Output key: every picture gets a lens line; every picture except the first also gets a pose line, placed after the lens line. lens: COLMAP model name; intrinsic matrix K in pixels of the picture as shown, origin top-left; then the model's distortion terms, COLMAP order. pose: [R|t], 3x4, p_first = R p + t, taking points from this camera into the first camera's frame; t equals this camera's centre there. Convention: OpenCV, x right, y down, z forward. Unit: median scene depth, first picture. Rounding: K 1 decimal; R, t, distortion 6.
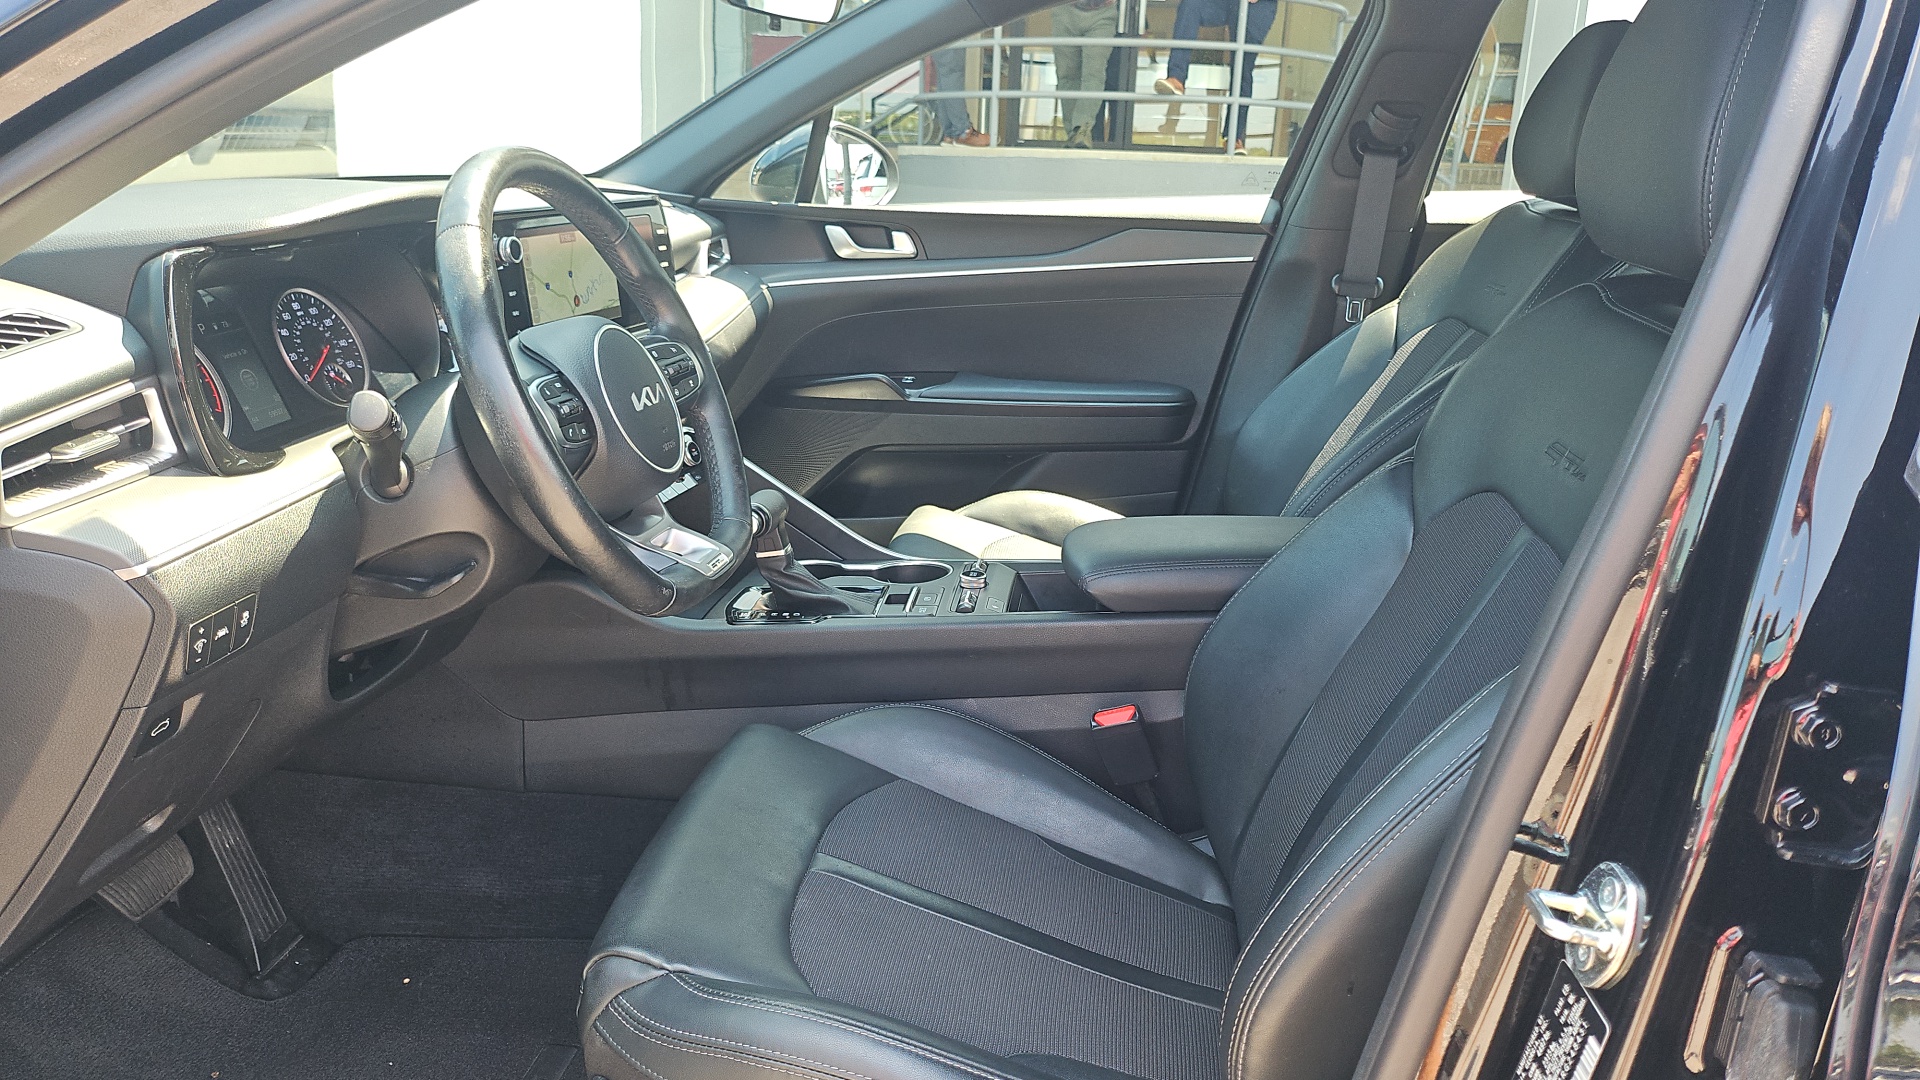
lens RADIAL K [[1361.6, 0, 984.5], [0, 1361.6, 535.0], [0, 0, 1]] dist [0.077480, -0.086304]
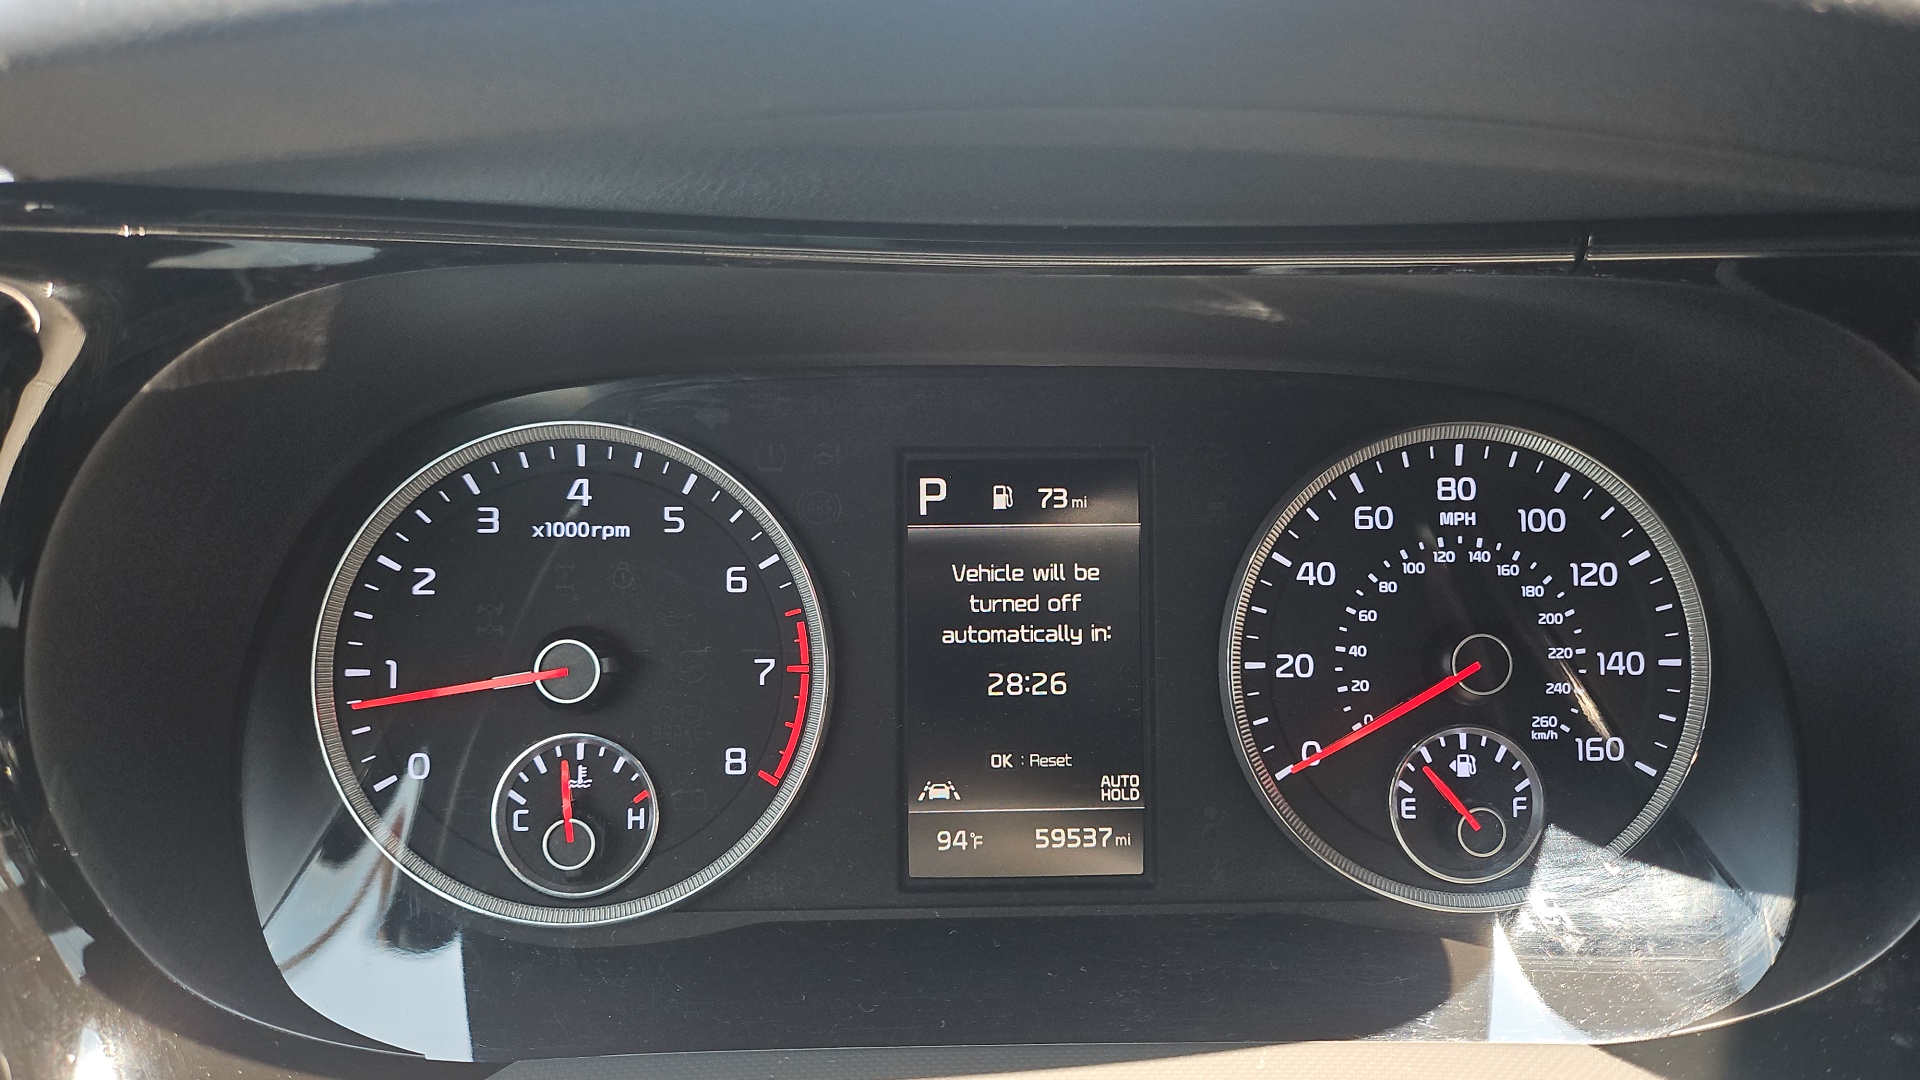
lens RADIAL K [[1262.9, 0, 960.0], [0, 1262.9, 540.0], [0, 0, 1]] dist [0.027063, -0.064699]
pose [[0.127594, 0.310540, -0.941958, -0.267646], [-0.291880, 0.919421, 0.263573, -0.188633], [0.947906, 0.241308, 0.207953, 0.837148]]
